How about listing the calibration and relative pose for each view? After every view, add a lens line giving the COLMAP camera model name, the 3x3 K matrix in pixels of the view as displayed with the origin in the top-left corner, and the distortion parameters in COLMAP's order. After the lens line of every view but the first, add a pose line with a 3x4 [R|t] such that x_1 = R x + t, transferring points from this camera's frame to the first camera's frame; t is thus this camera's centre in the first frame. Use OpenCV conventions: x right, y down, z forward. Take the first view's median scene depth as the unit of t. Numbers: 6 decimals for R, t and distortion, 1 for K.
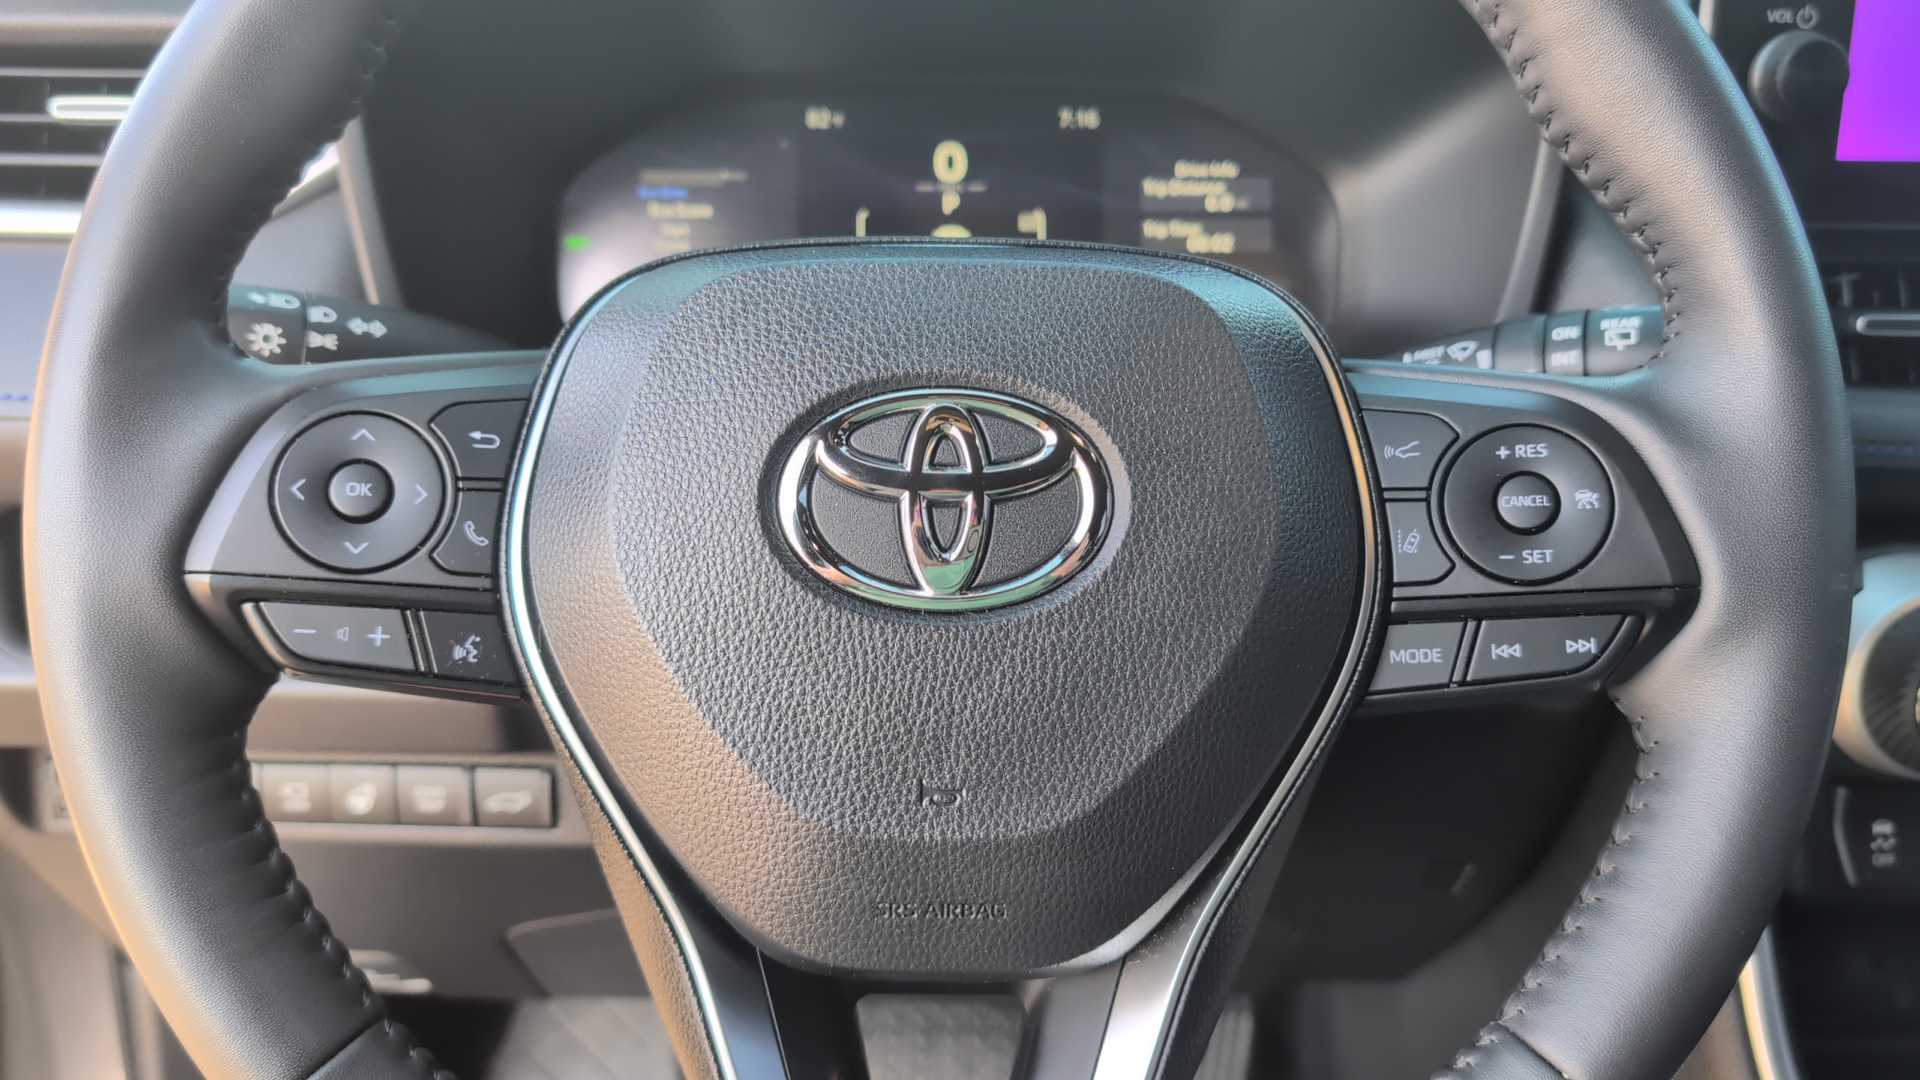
lens RADIAL K [[1631.8, 0, 960.2], [0, 1631.8, 560.2], [0, 0, 1]] dist [0.019332, 0.001790]
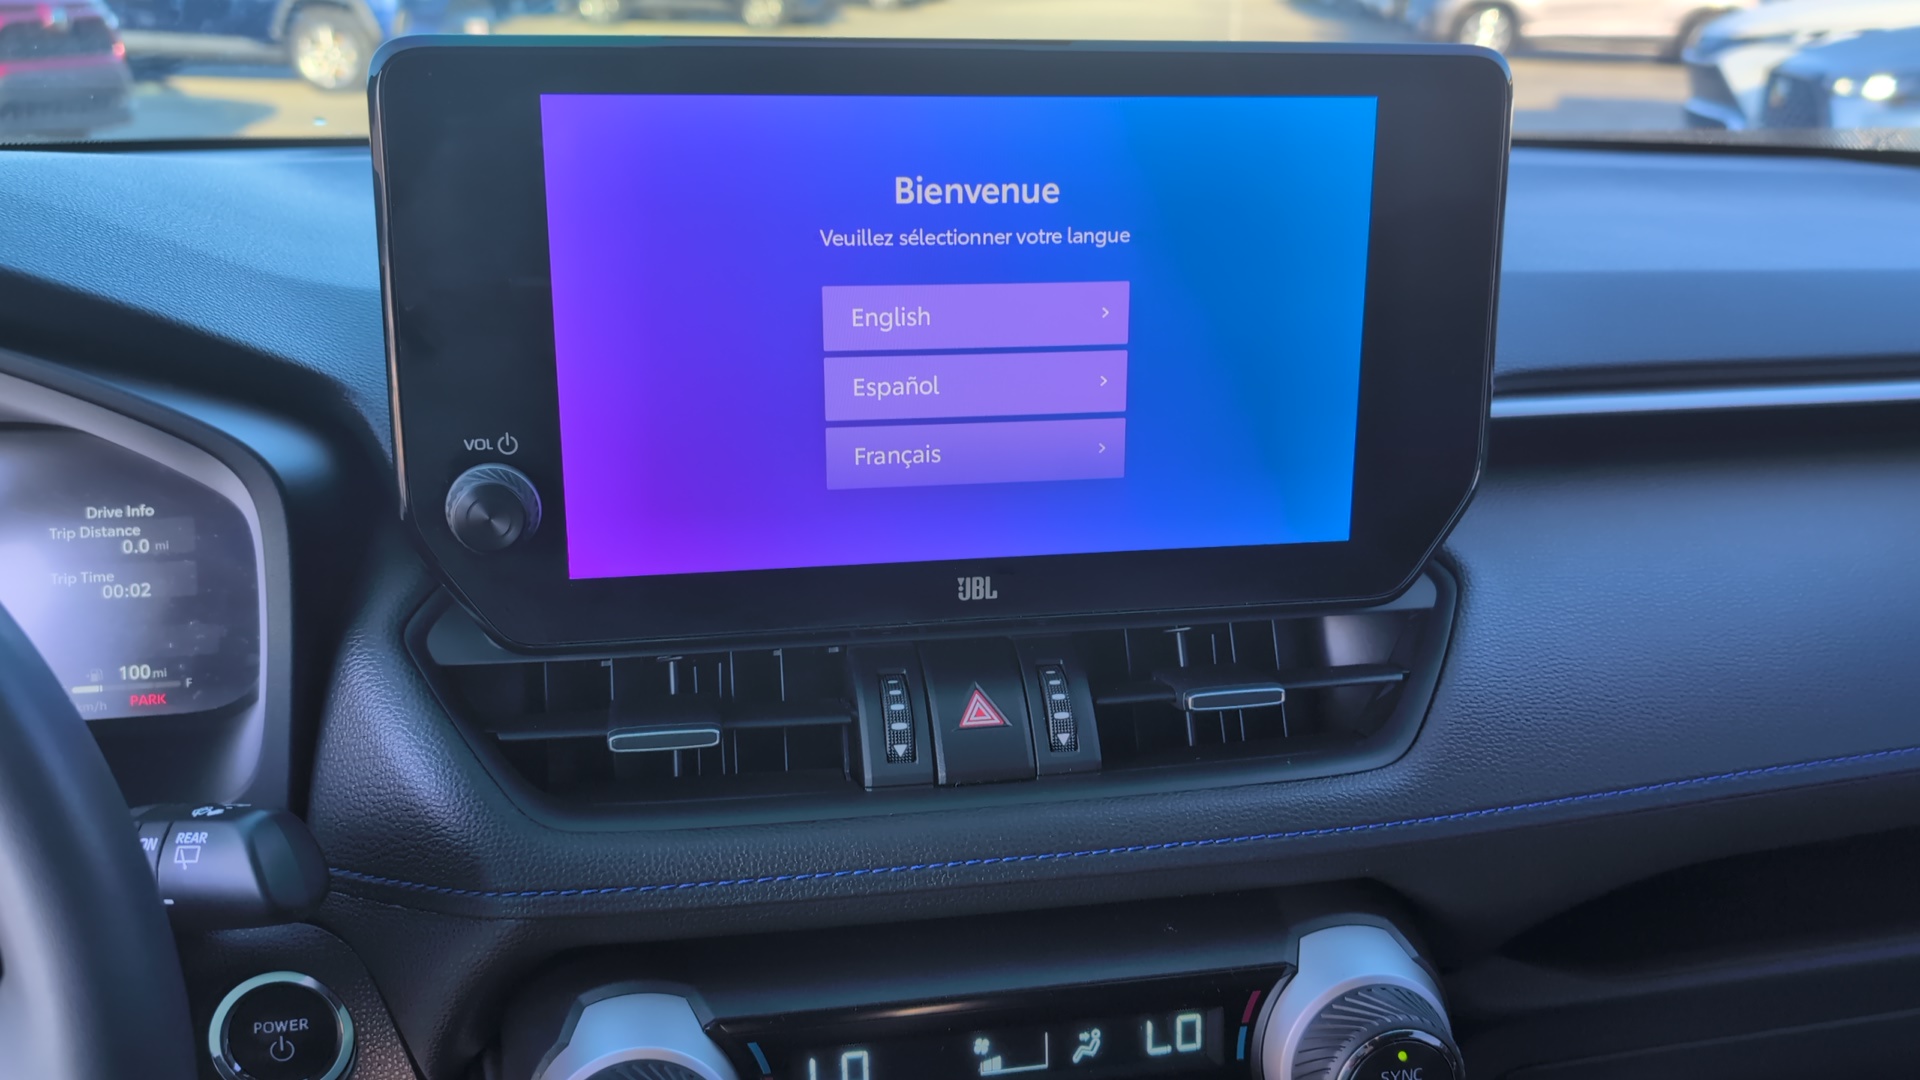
lens RADIAL K [[1565.3, 0, 974.2], [0, 1565.3, 534.5], [0, 0, 1]] dist [0.124252, -0.220023]
pose [[0.985760, -0.049132, 0.160820, 0.599808], [0.050077, 0.998744, -0.001827, -0.247332], [-0.160528, 0.009854, 0.986982, 0.030529]]
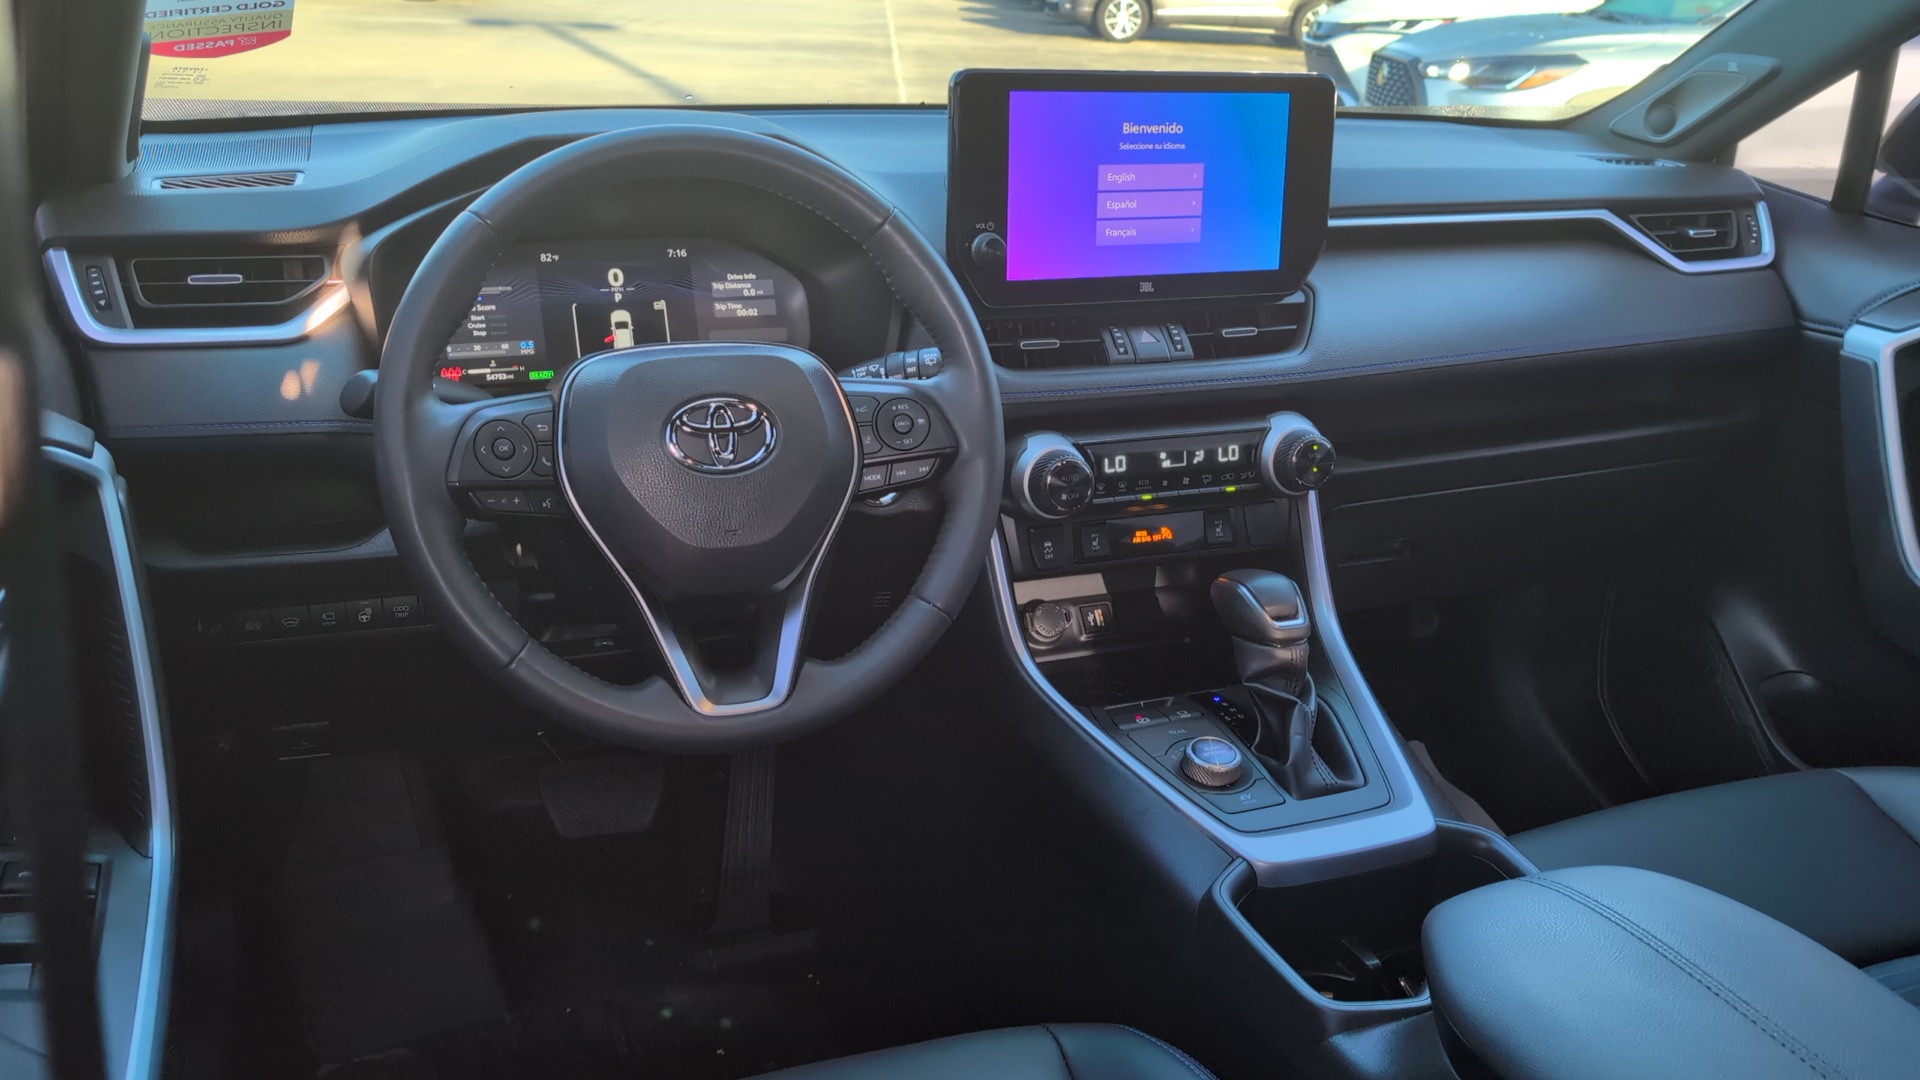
lens RADIAL K [[1565.3, 0, 974.2], [0, 1565.3, 534.5], [0, 0, 1]] dist [0.124252, -0.220023]
pose [[0.925805, -0.098945, 0.364822, -0.415753], [0.092694, 0.995091, 0.034656, 0.054754], [-0.366460, 0.001733, 0.930432, -1.189616]]
